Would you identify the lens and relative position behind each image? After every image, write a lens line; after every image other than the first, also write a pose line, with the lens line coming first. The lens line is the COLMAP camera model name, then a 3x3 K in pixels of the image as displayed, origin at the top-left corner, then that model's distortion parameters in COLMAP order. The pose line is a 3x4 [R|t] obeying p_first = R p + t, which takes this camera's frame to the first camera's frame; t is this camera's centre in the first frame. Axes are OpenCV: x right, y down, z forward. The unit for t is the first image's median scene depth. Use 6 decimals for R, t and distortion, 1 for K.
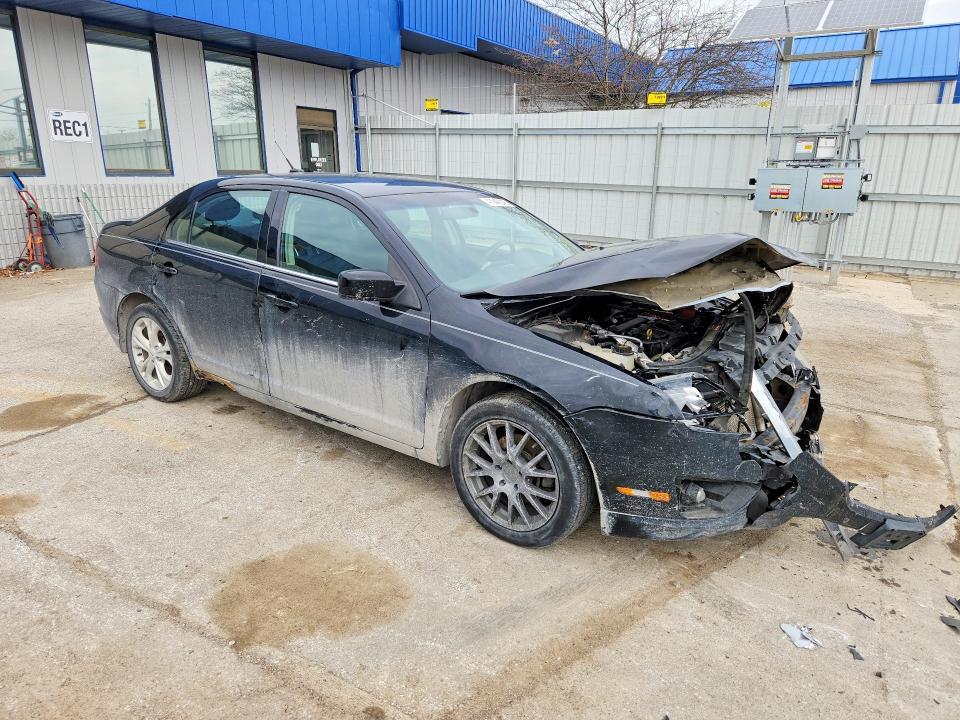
lens RADIAL K [[676.0, 0, 480.0], [0, 676.0, 360.0], [0, 0, 1]] dist [0.070900, -0.070769]
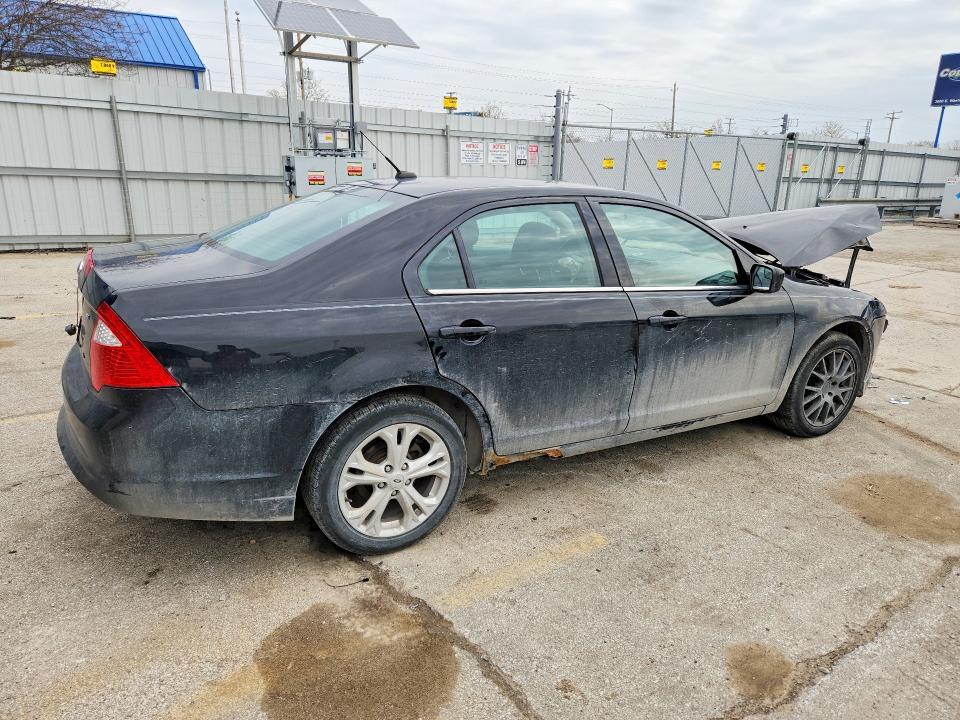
lens RADIAL K [[676.0, 0, 480.0], [0, 676.0, 360.0], [0, 0, 1]] dist [0.070900, -0.070769]
pose [[0.375724, -0.261228, 0.889152, -1.066329], [0.229863, 0.955737, 0.183658, -0.228307], [-0.897772, 0.135378, 0.419139, 0.736742]]
